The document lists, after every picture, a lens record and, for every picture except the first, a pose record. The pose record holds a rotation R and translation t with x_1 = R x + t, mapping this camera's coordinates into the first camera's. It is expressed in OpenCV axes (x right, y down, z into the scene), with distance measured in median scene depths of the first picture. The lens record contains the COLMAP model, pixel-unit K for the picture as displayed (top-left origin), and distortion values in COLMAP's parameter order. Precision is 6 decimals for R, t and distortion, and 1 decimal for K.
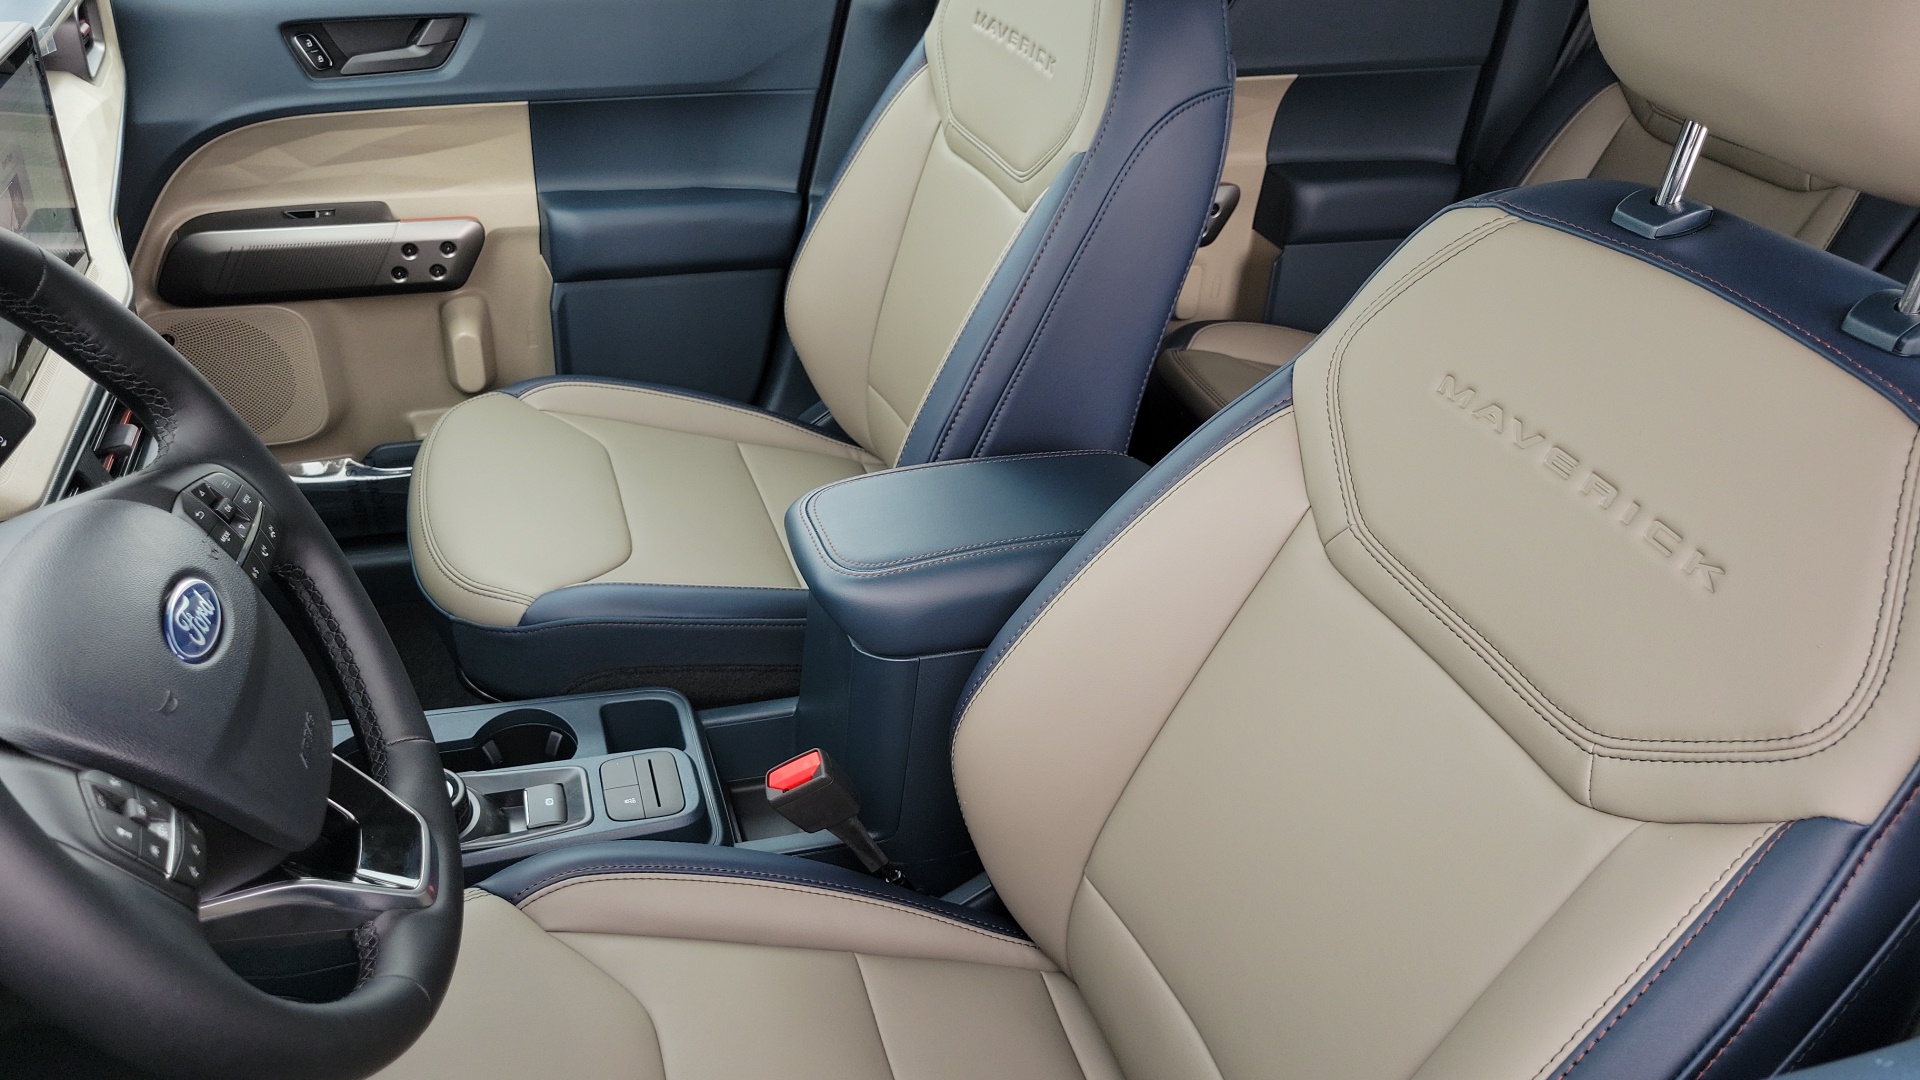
lens RADIAL K [[1442.0, 0, 960.0], [0, 1442.0, 540.0], [0, 0, 1]] dist [0.016441, -0.004082]
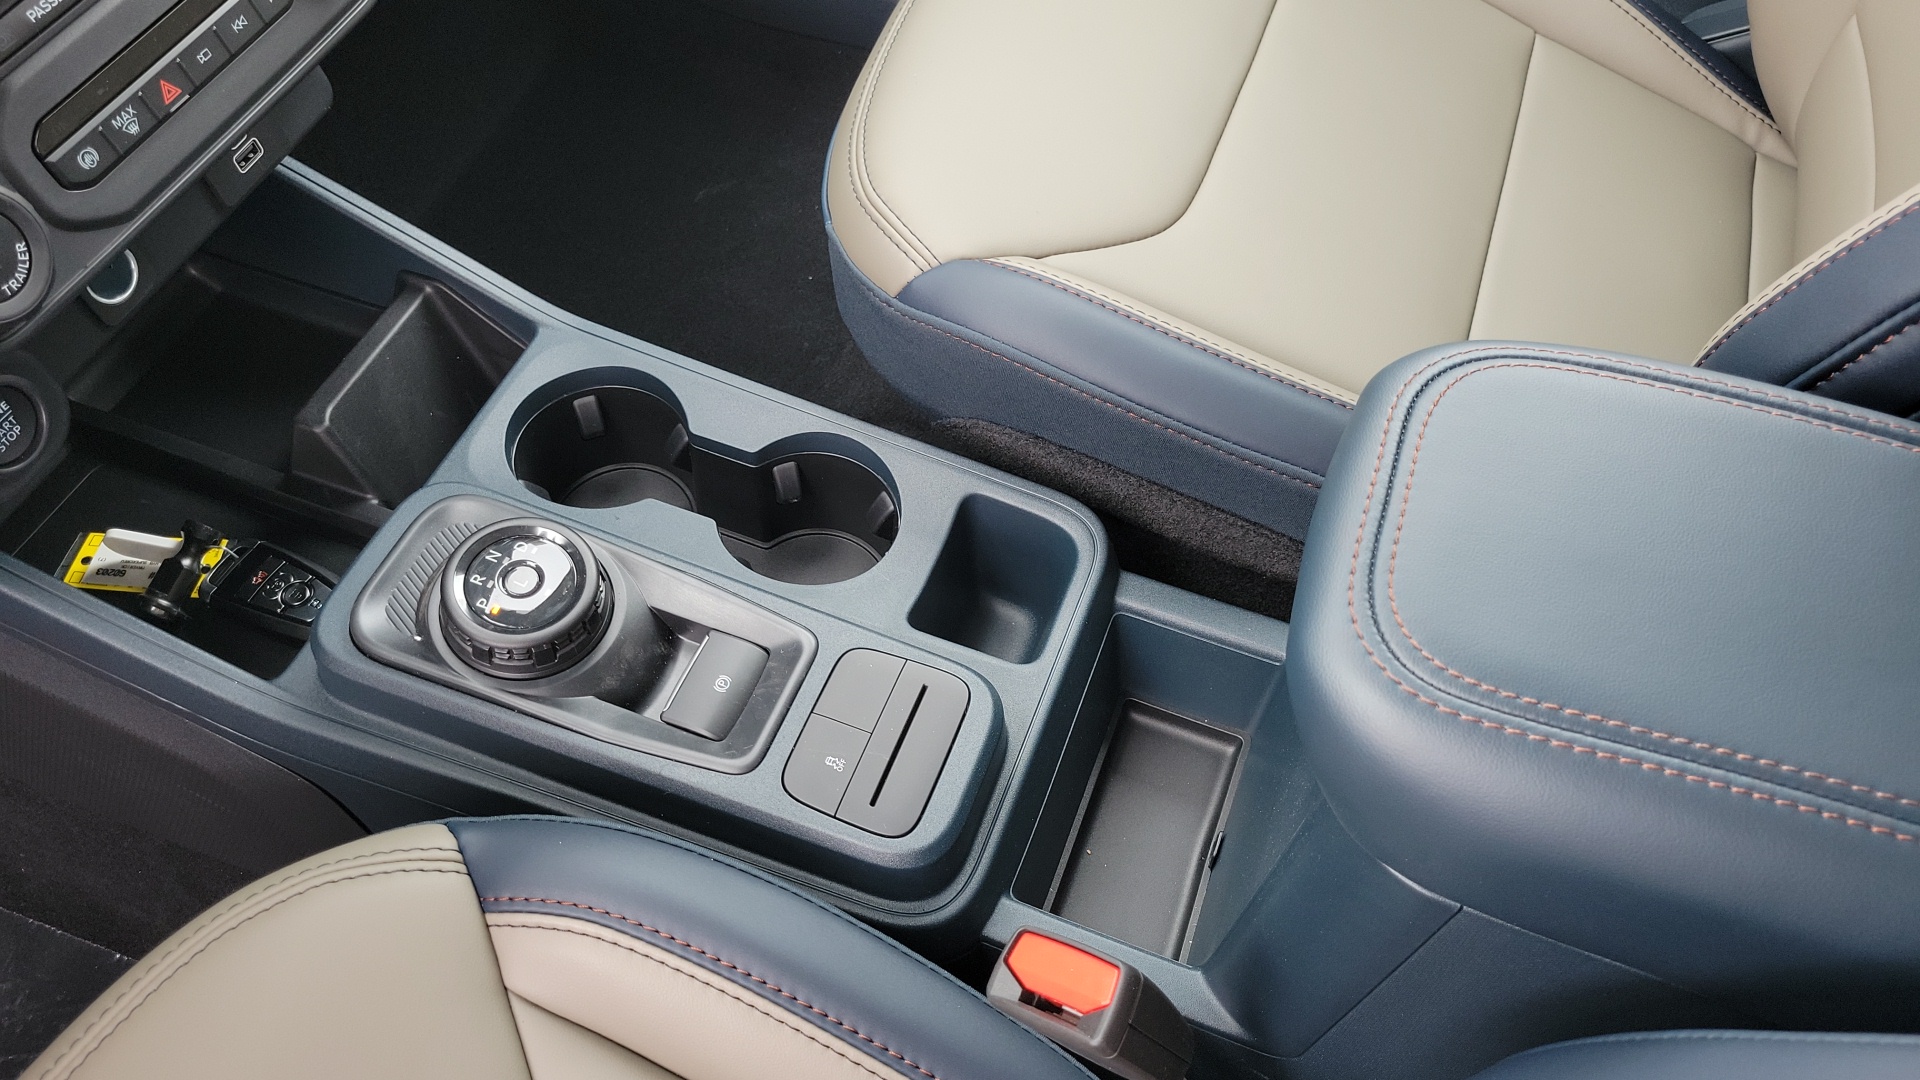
lens RADIAL K [[1450.4, 0, 945.0], [0, 1450.4, 547.8], [0, 0, 1]] dist [0.036053, -0.011815]
pose [[0.776619, 0.497891, -0.385963, -0.022614], [-0.306315, 0.833816, 0.459263, -0.097411], [0.550485, -0.238445, 0.800069, 0.431144]]
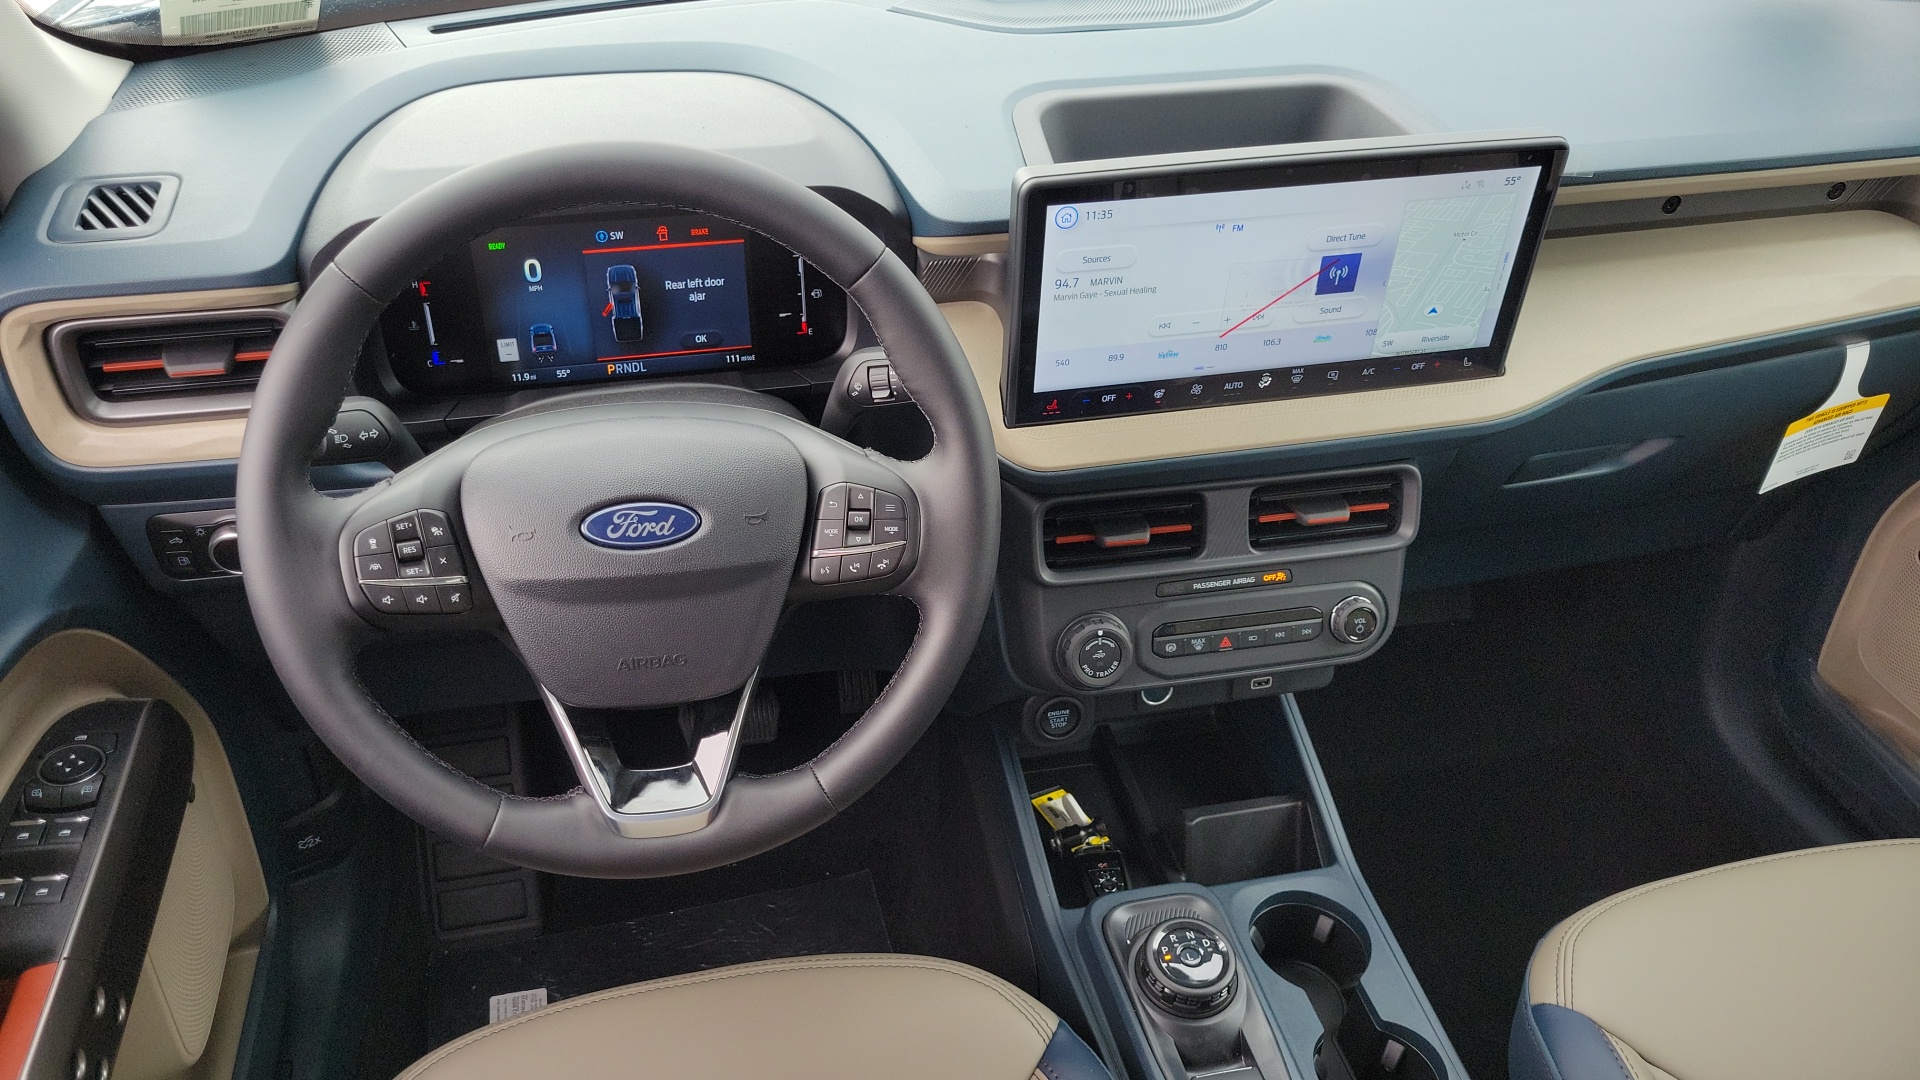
lens RADIAL K [[1453.8, 0, 919.6], [0, 1453.8, 542.1], [0, 0, 1]] dist [0.023111, -0.005360]
pose [[-0.098970, 0.535976, -0.838412, 0.194581], [-0.525980, 0.687051, 0.501304, -0.260678], [0.844719, 0.490602, 0.213915, 0.348422]]
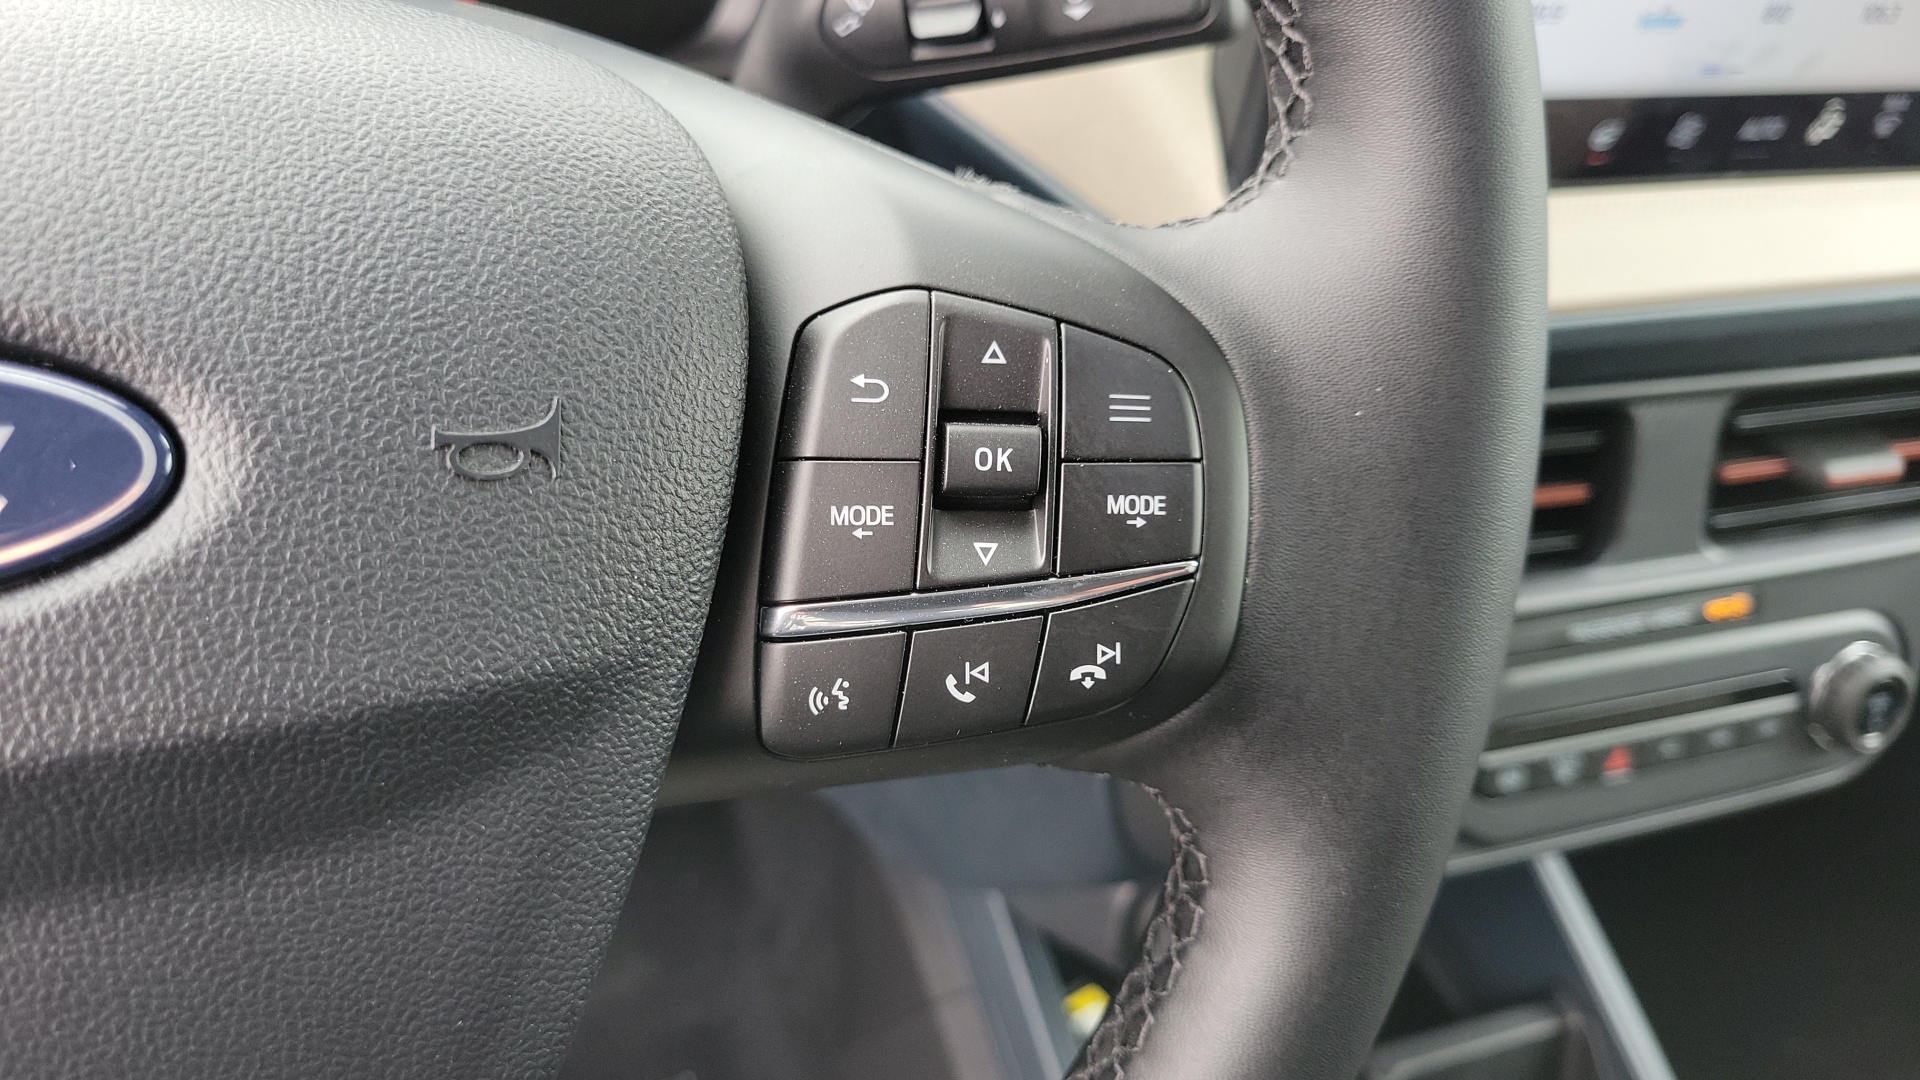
lens RADIAL K [[1510.4, 0, 920.4], [0, 1510.4, 544.0], [0, 0, 1]] dist [-0.008018, -0.005933]
pose [[0.040315, 0.561820, -0.826276, -0.125293], [-0.605217, 0.671722, 0.427203, -0.048663], [0.795039, 0.482854, 0.367104, 0.390905]]
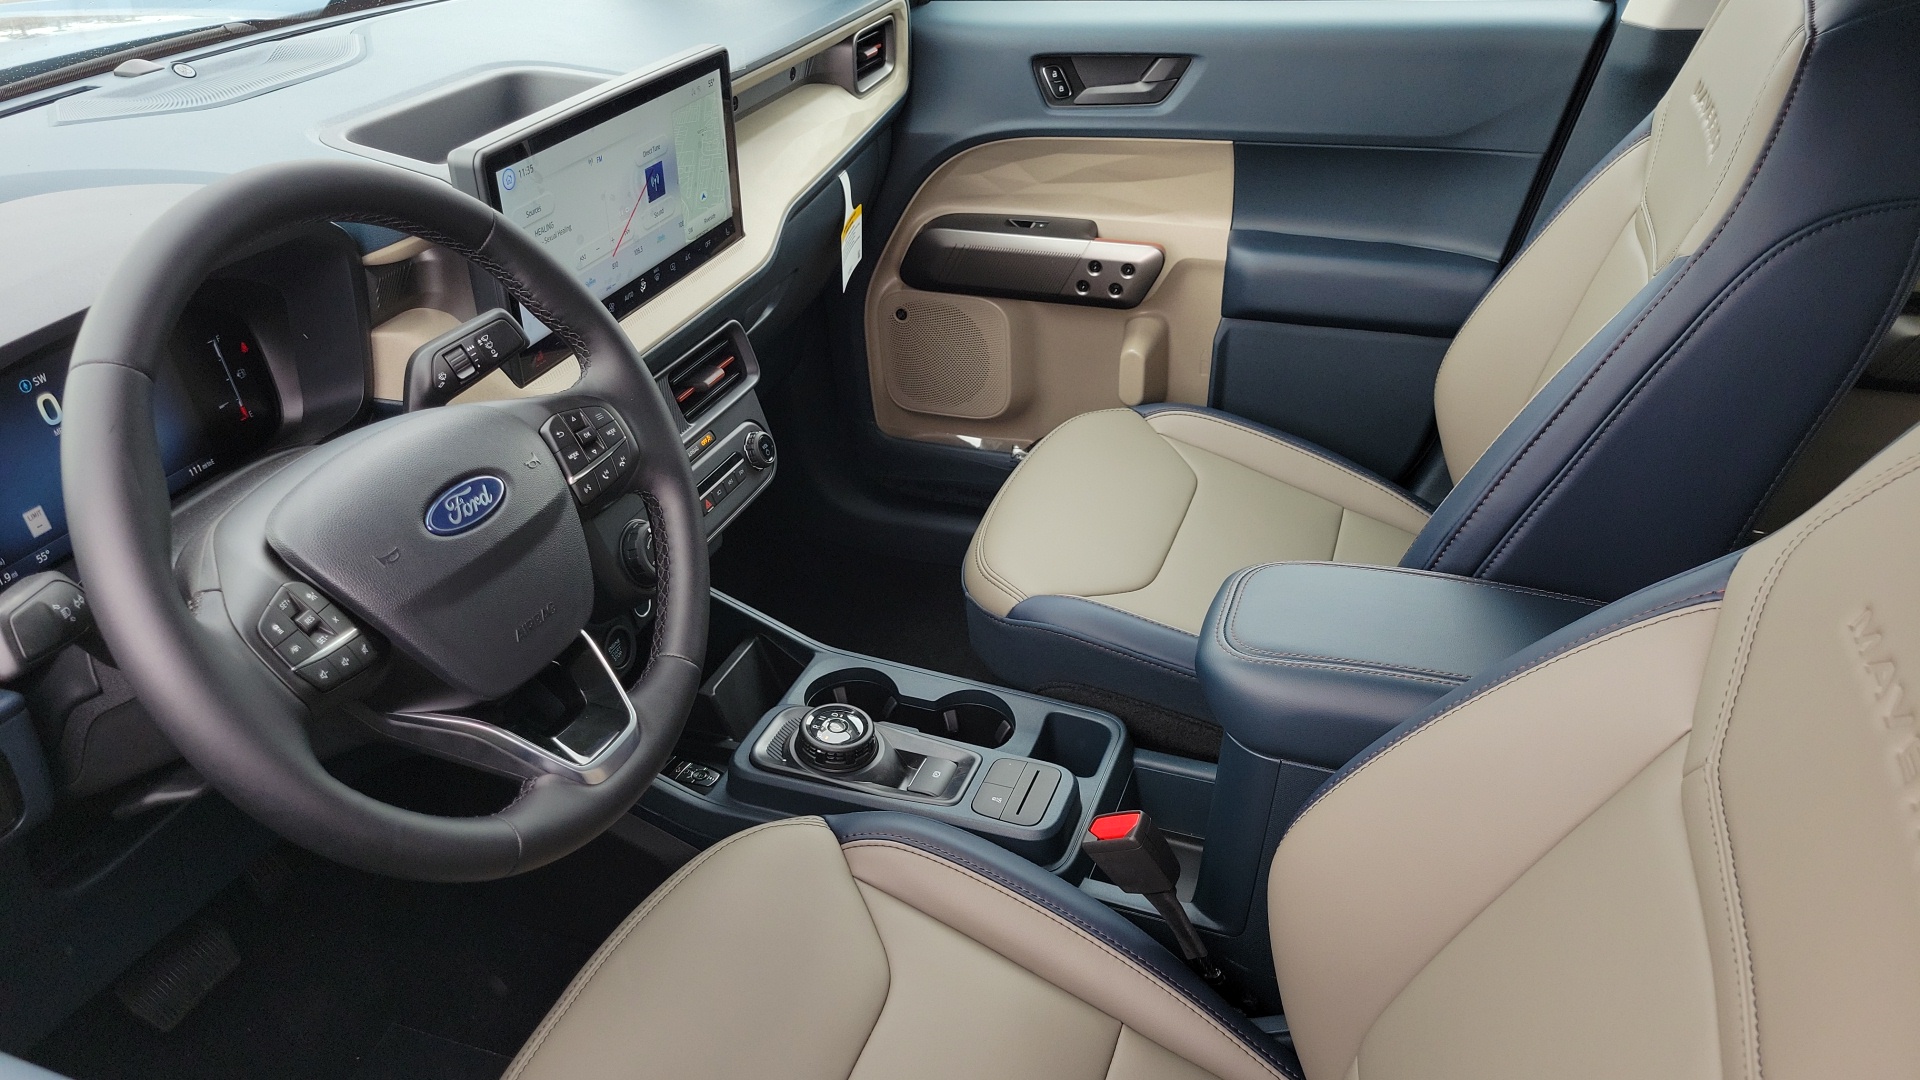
lens RADIAL K [[1450.4, 0, 945.0], [0, 1450.4, 547.8], [0, 0, 1]] dist [0.036053, -0.011815]
pose [[0.782712, 0.247126, -0.571218, 0.211620], [-0.257813, 0.964085, 0.063824, -0.038242], [0.566475, 0.097311, 0.818313, 0.063470]]
